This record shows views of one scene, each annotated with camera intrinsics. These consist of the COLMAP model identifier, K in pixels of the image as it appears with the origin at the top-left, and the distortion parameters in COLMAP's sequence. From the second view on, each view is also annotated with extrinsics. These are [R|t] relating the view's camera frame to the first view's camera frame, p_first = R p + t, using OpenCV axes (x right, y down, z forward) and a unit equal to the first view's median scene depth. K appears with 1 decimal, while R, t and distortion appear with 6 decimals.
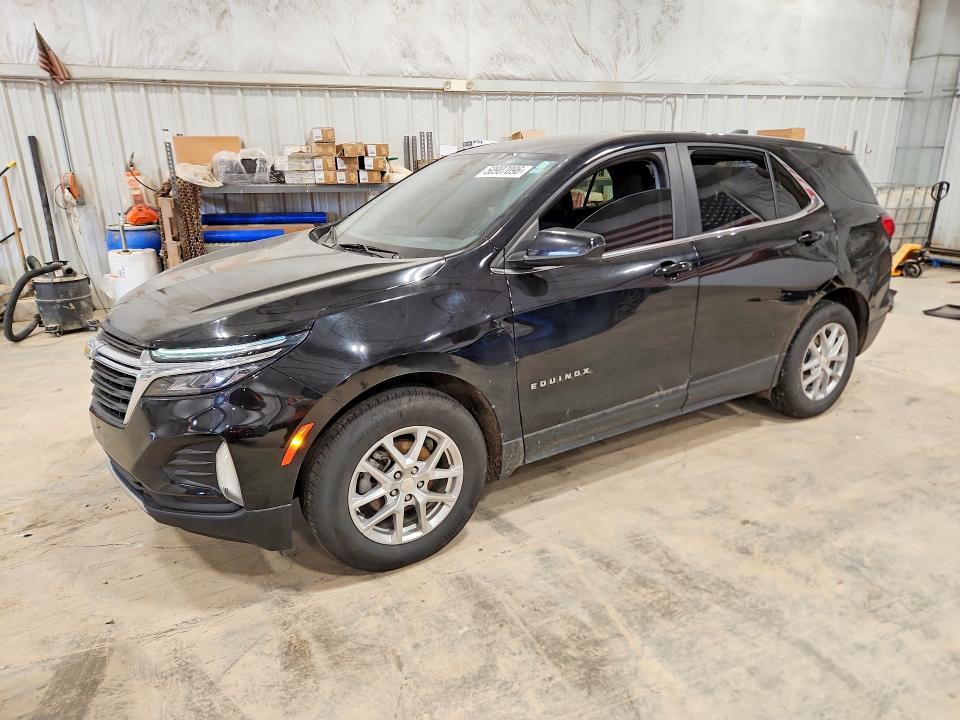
lens RADIAL K [[643.0, 0, 485.3], [0, 643.0, 357.8], [0, 0, 1]] dist [0.074970, -0.061411]
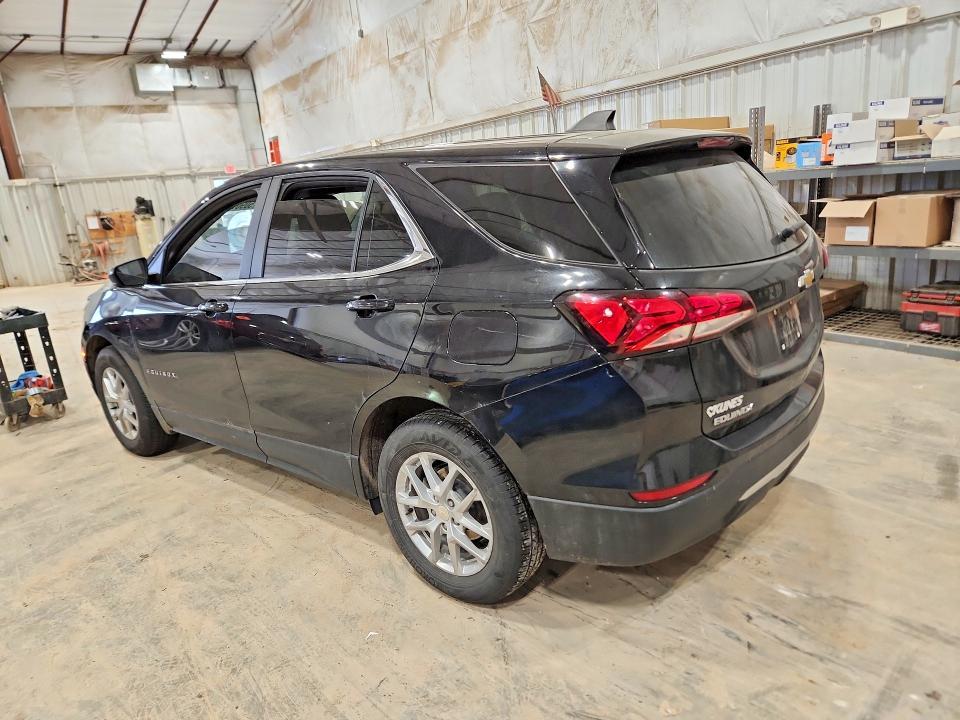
lens RADIAL K [[643.0, 0, 485.3], [0, 643.0, 357.8], [0, 0, 1]] dist [0.074970, -0.061411]
pose [[0.296458, 0.239229, -0.924598, 0.580463], [-0.188490, 0.963733, 0.188919, -0.140091], [0.936261, 0.118271, 0.330799, 0.451822]]
